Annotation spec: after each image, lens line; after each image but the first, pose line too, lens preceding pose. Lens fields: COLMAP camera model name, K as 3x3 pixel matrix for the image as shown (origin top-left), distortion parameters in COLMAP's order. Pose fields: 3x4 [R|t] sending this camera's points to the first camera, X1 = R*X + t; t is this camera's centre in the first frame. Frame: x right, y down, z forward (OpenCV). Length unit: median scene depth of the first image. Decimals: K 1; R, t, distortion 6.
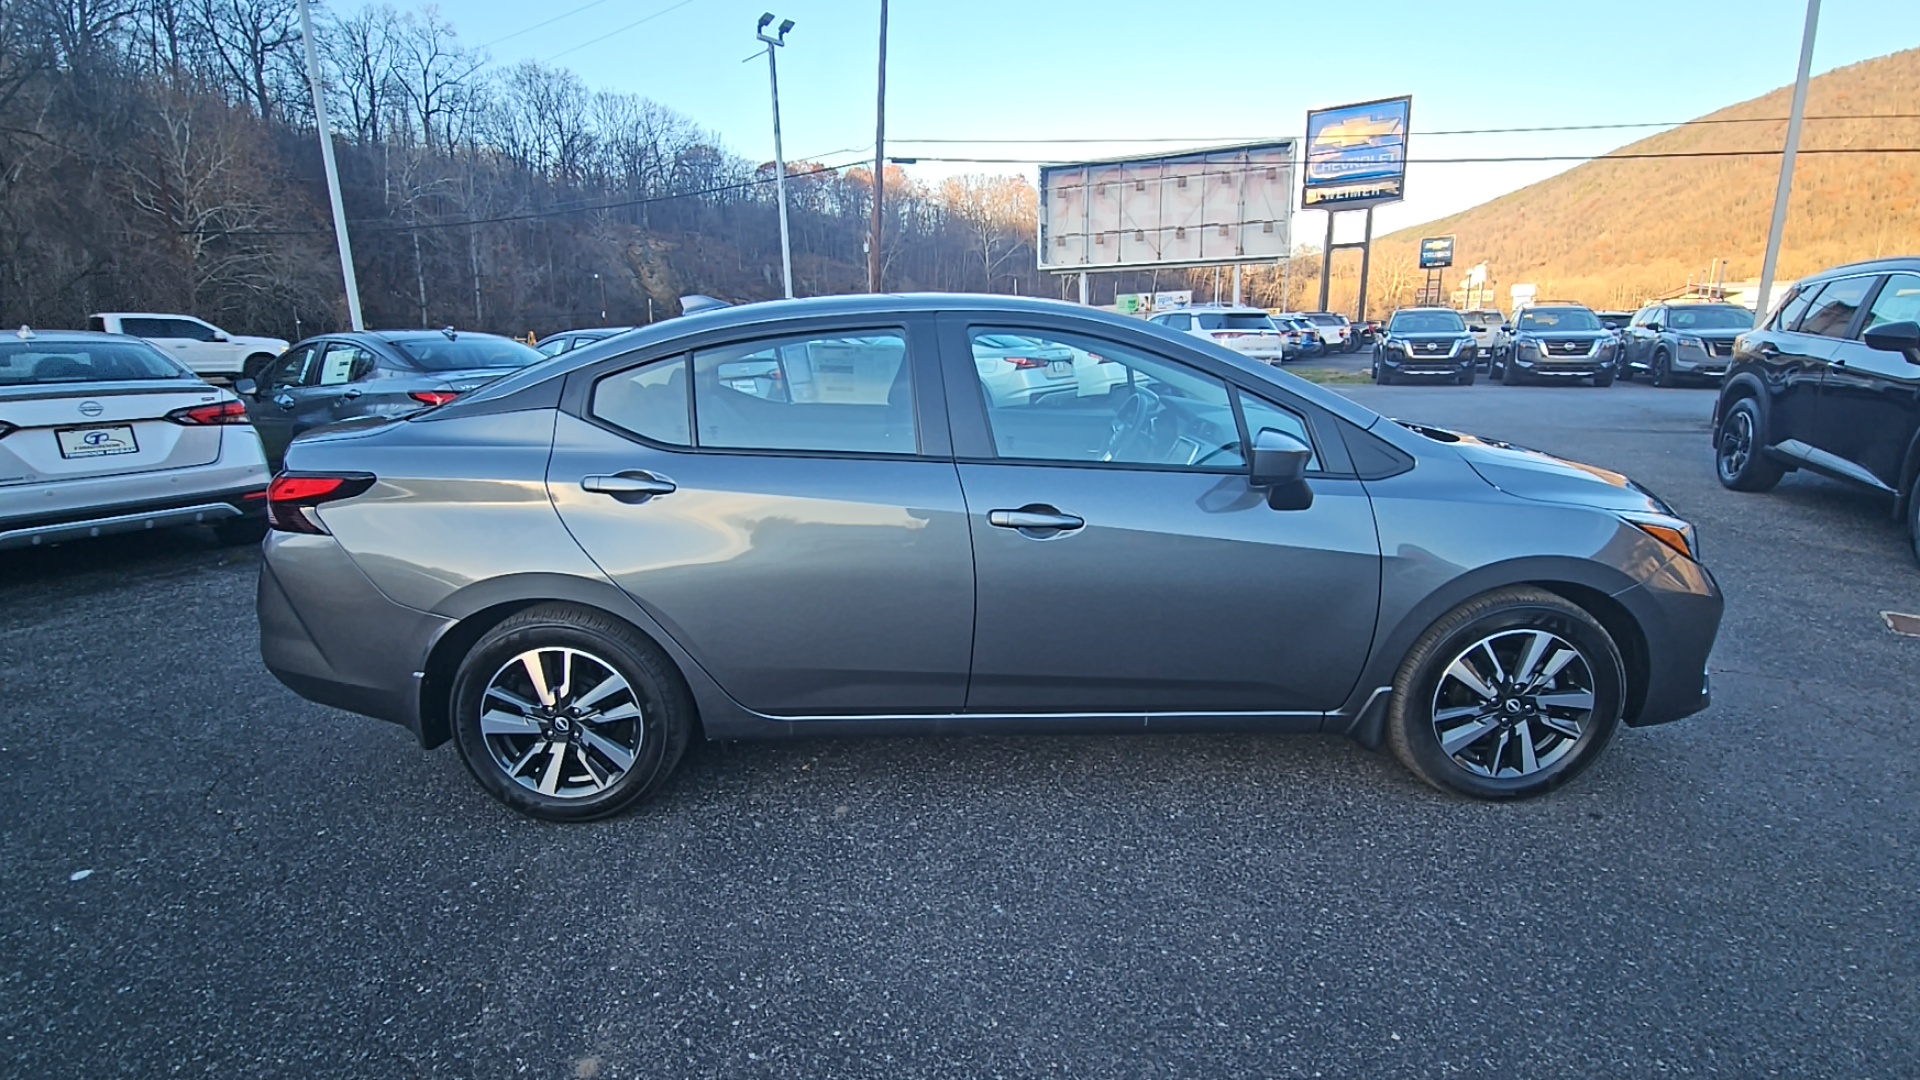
lens RADIAL K [[856.3, 0, 957.6], [0, 856.3, 533.9], [0, 0, 1]] dist [0.012235, -0.008432]
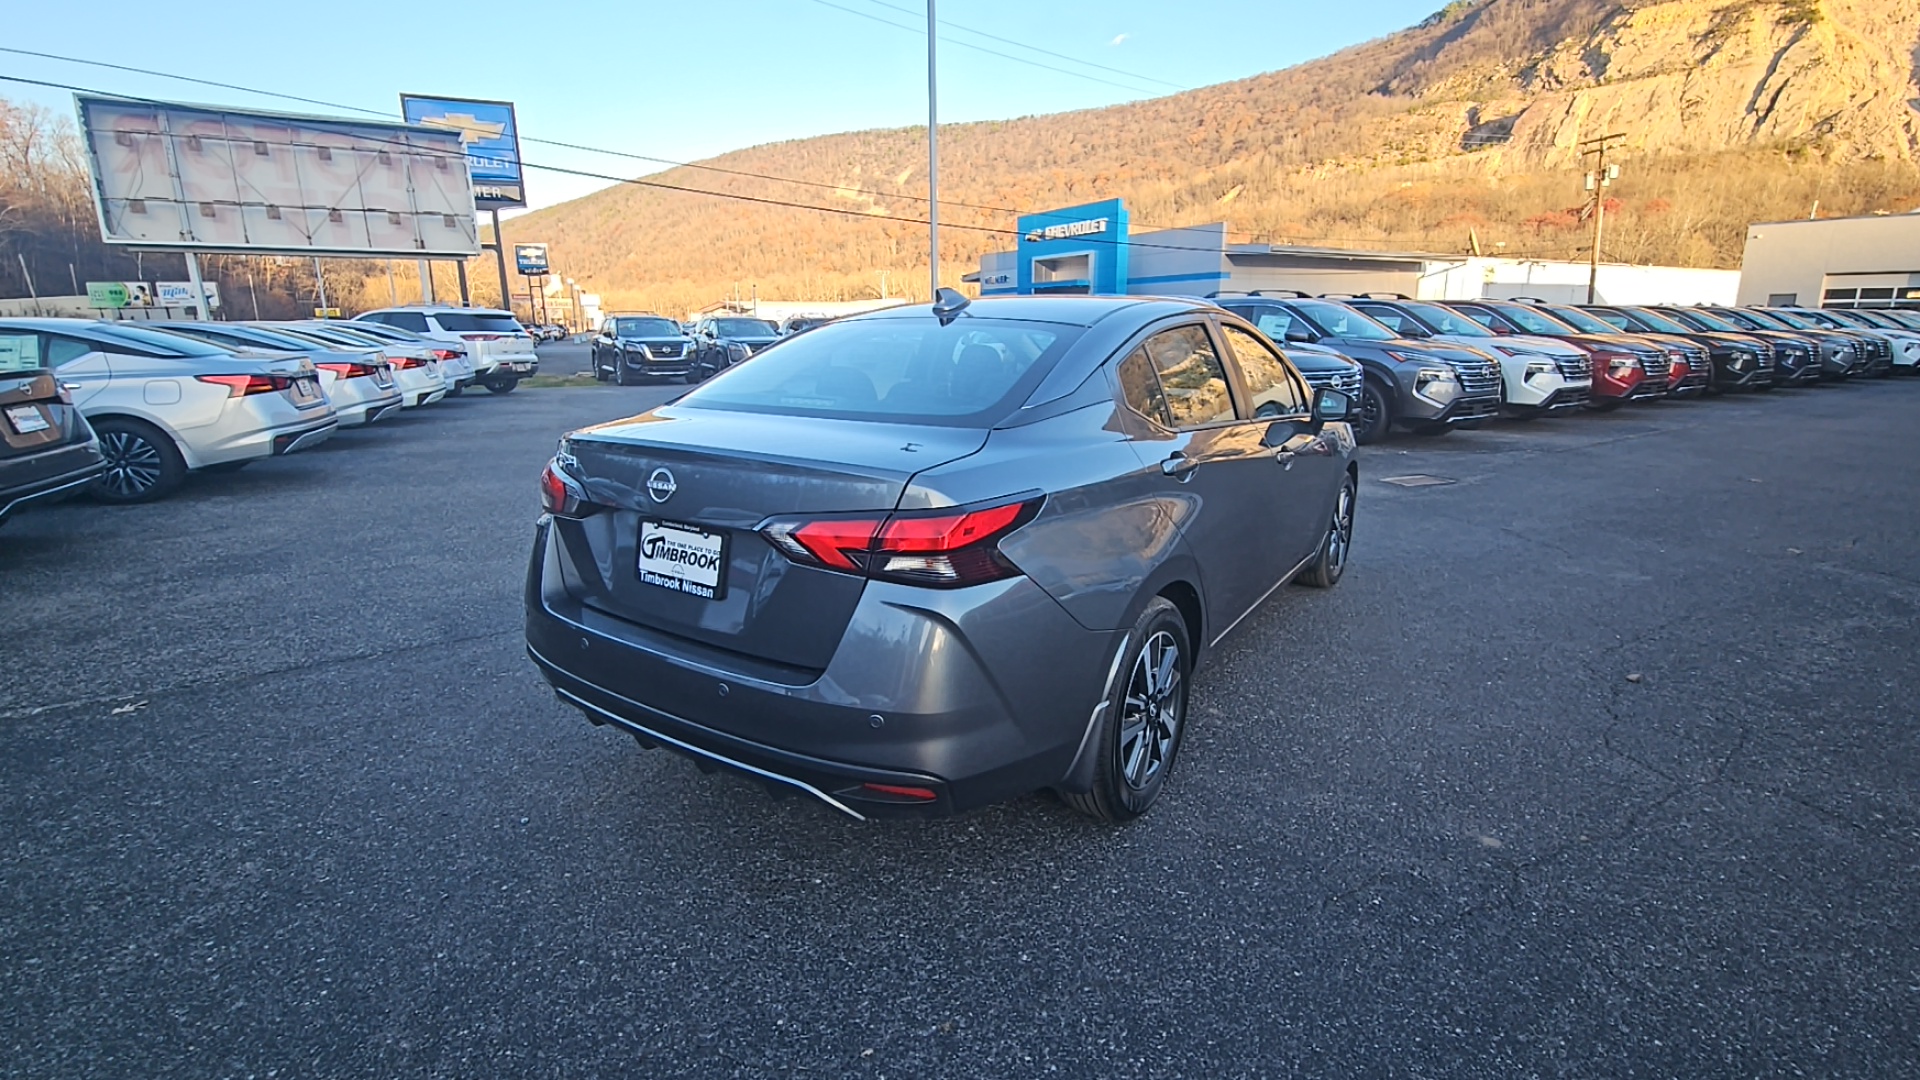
lens RADIAL K [[856.3, 0, 957.6], [0, 856.3, 533.9], [0, 0, 1]] dist [0.012235, -0.008432]
pose [[0.566109, -0.177190, 0.805062, -0.121887], [0.181793, 0.979416, 0.087730, -0.010129], [-0.804035, 0.096690, 0.586668, 0.050603]]
